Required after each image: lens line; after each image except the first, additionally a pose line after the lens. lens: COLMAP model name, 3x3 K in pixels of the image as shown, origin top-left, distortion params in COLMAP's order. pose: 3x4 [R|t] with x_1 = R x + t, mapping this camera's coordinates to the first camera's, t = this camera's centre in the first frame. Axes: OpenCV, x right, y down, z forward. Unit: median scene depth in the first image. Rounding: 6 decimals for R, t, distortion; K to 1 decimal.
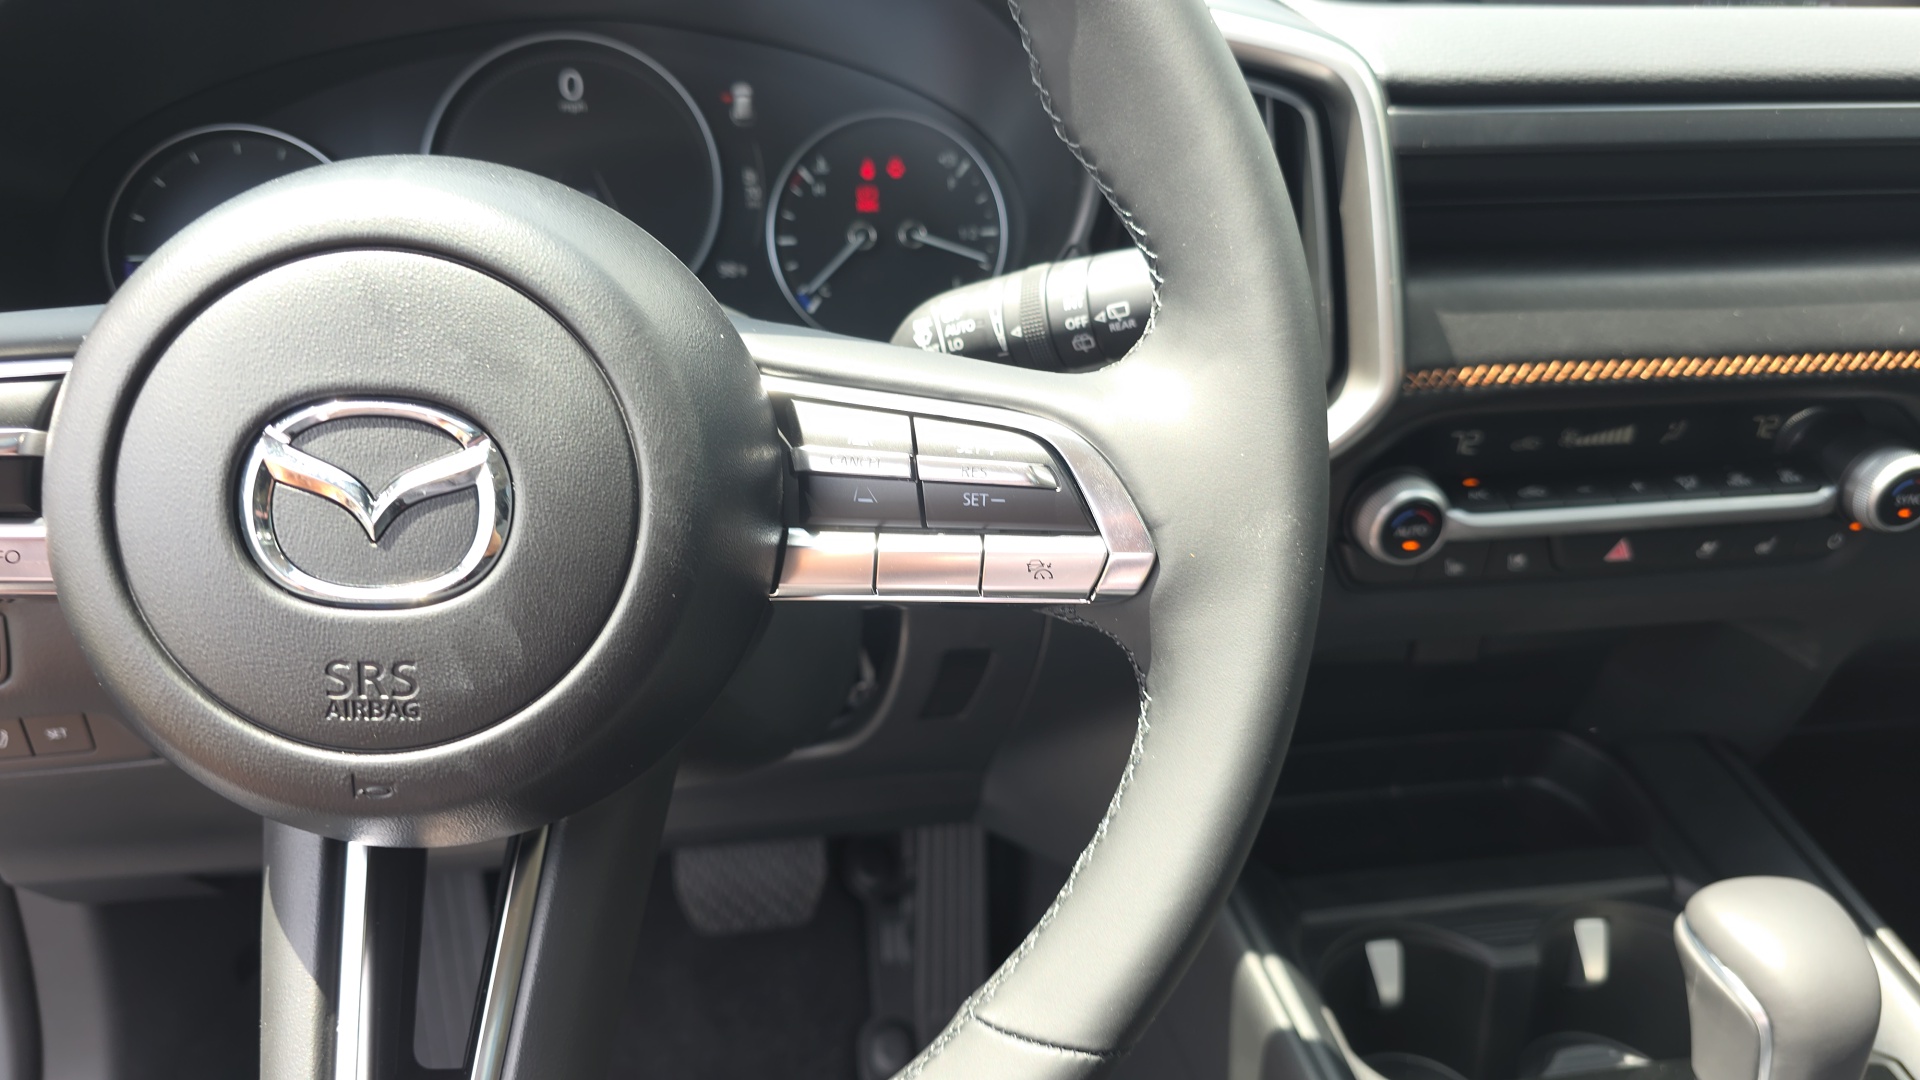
lens RADIAL K [[1337.2, 0, 960.0], [0, 1337.2, 540.0], [0, 0, 1]] dist [0.030196, -0.085134]
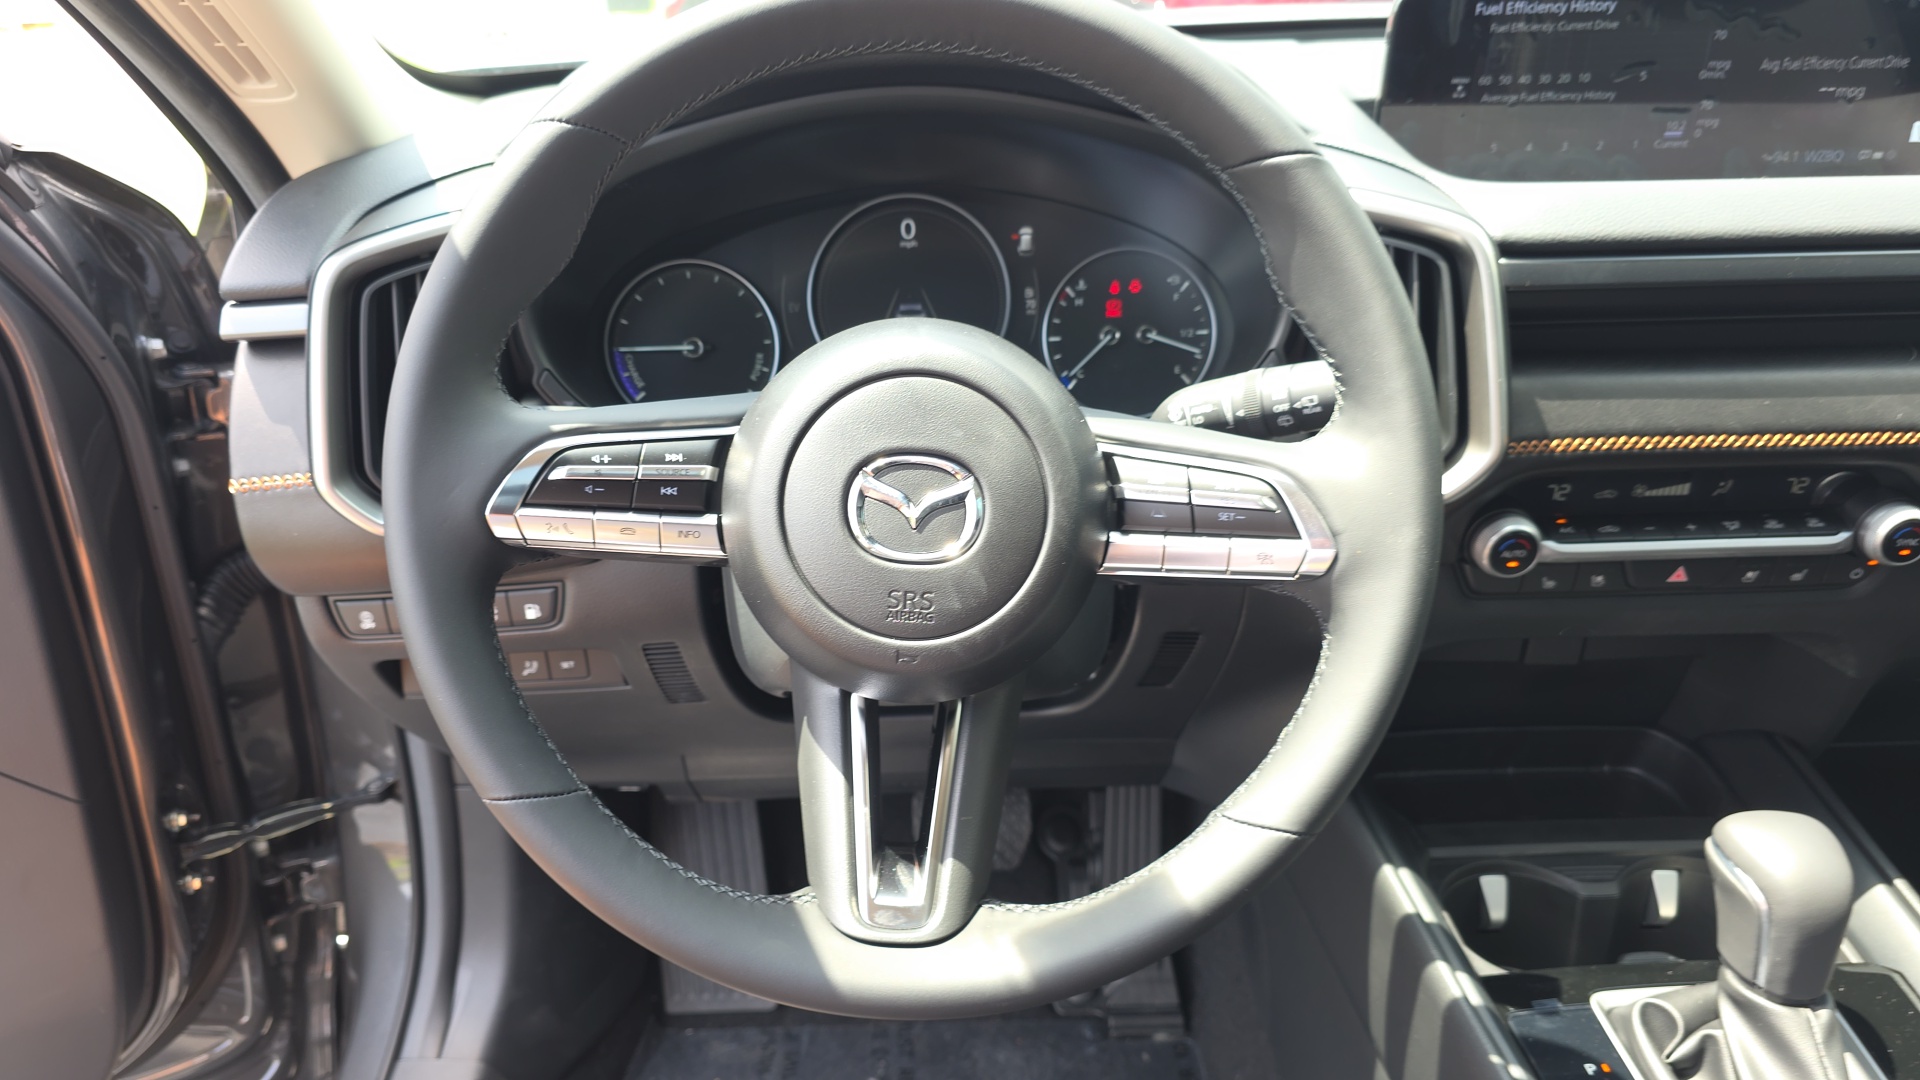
lens RADIAL K [[1298.1, 0, 930.3], [0, 1298.1, 560.0], [0, 0, 1]] dist [0.029481, -0.047848]
pose [[0.991060, 0.028909, -0.130246, -0.108672], [-0.030922, 0.999431, -0.013461, 0.043753], [0.129782, 0.017368, 0.991390, -0.516221]]
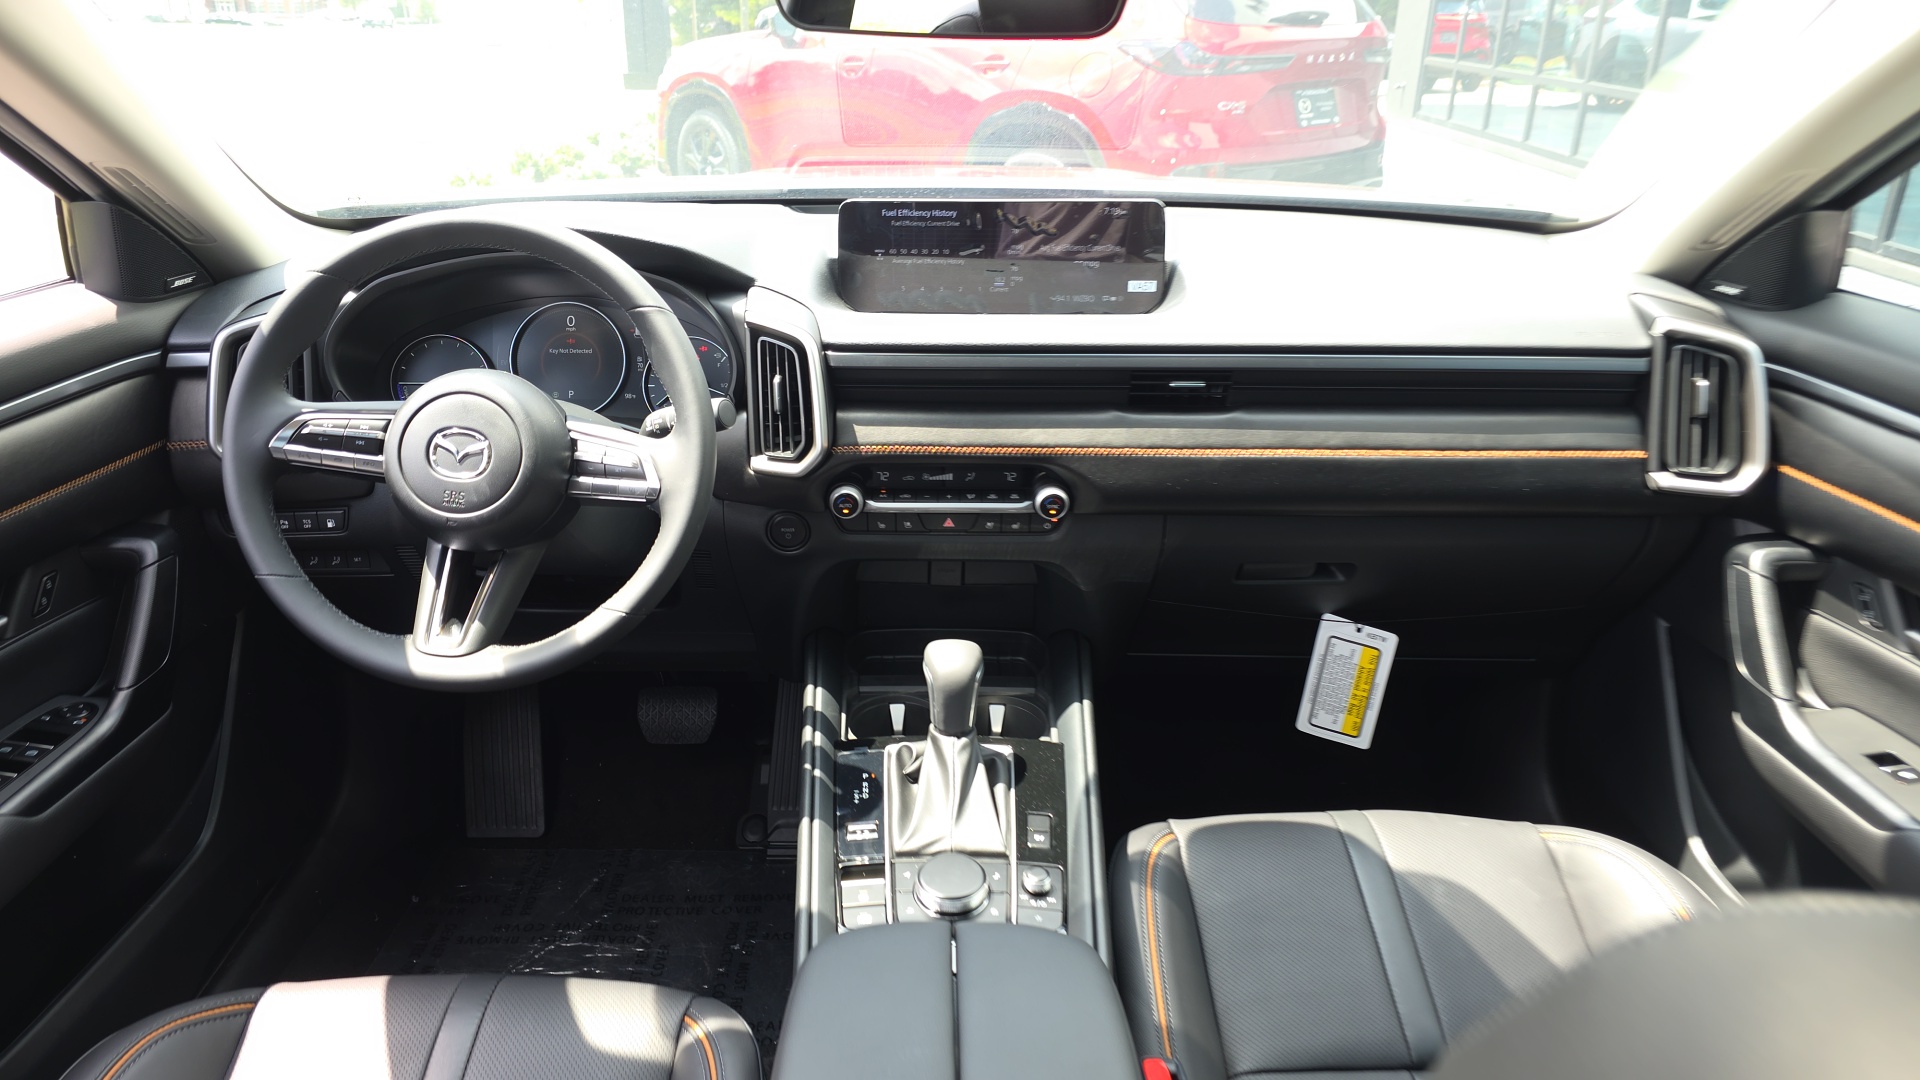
lens RADIAL K [[1288.2, 0, 924.2], [0, 1288.2, 534.3], [0, 0, 1]] dist [0.050383, -0.046378]
pose [[0.988318, 0.058057, -0.140915, 1.012295], [-0.068745, 0.995018, -0.072200, 0.265577], [0.136021, 0.081044, 0.987386, -1.779627]]
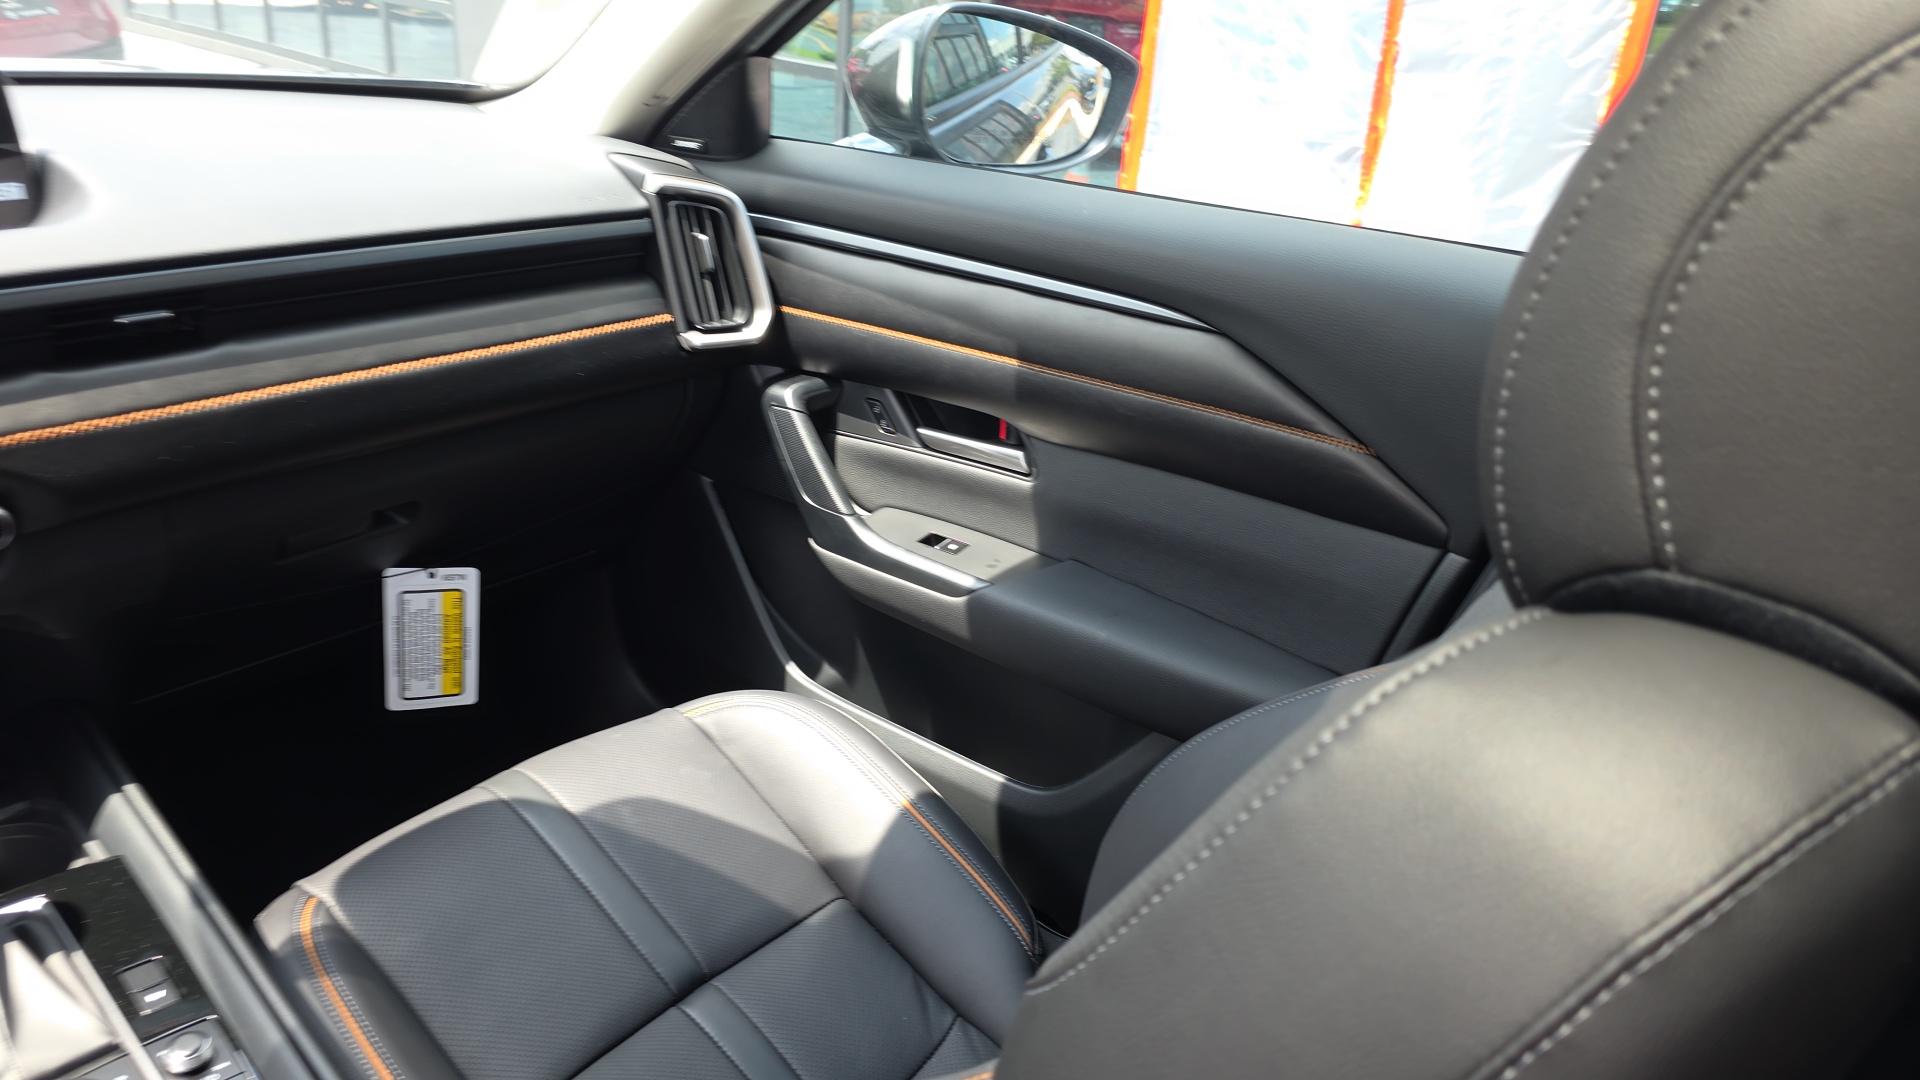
lens RADIAL K [[1291.1, 0, 965.0], [0, 1291.1, 548.2], [0, 0, 1]] dist [0.044670, -0.049792]
pose [[0.739416, -0.235622, 0.630672, 0.726755], [0.242304, 0.967121, 0.077238, 0.196069], [-0.628135, 0.095704, 0.772196, -1.260893]]
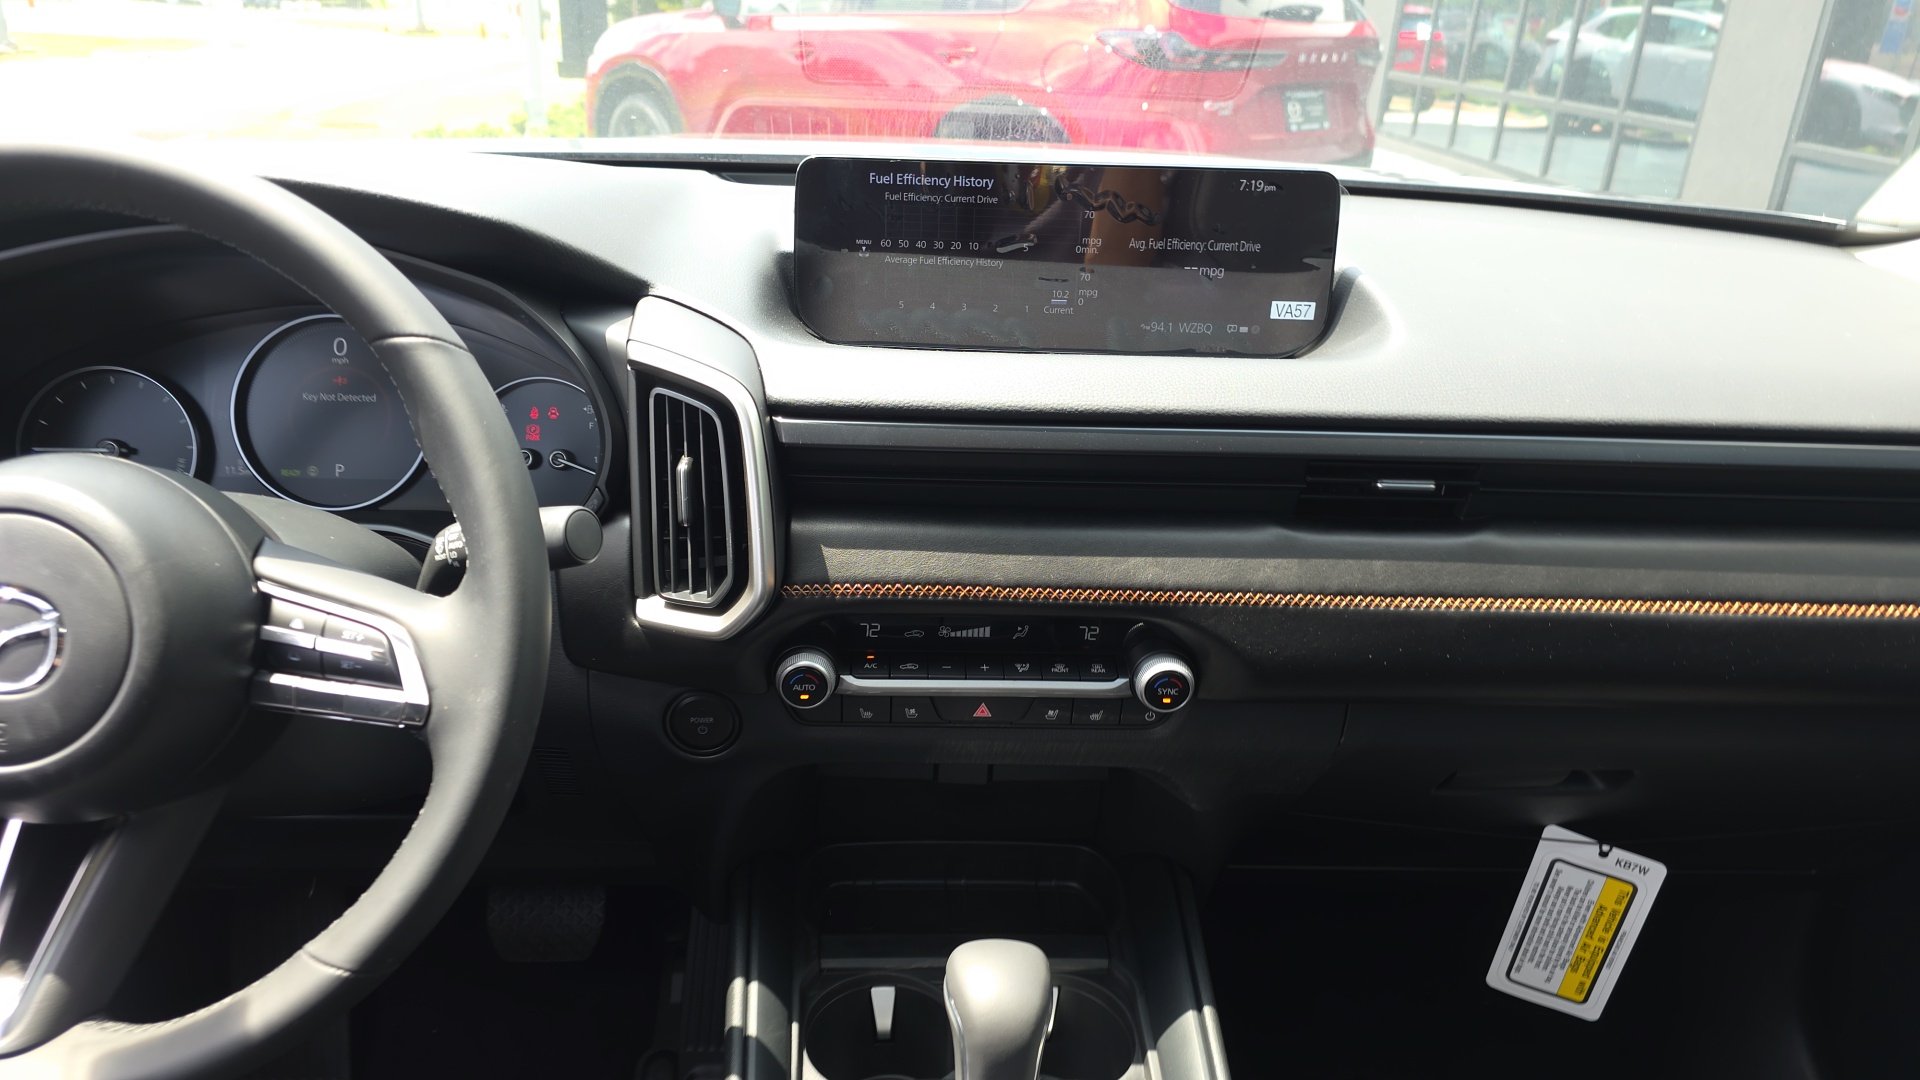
lens RADIAL K [[1300.7, 0, 952.5], [0, 1300.7, 540.6], [0, 0, 1]] dist [0.037548, -0.048438]
pose [[0.994708, 0.068927, -0.076193, 0.712296], [-0.074927, 0.994062, -0.078913, -0.080035], [0.070301, 0.084204, 0.993965, -0.541375]]
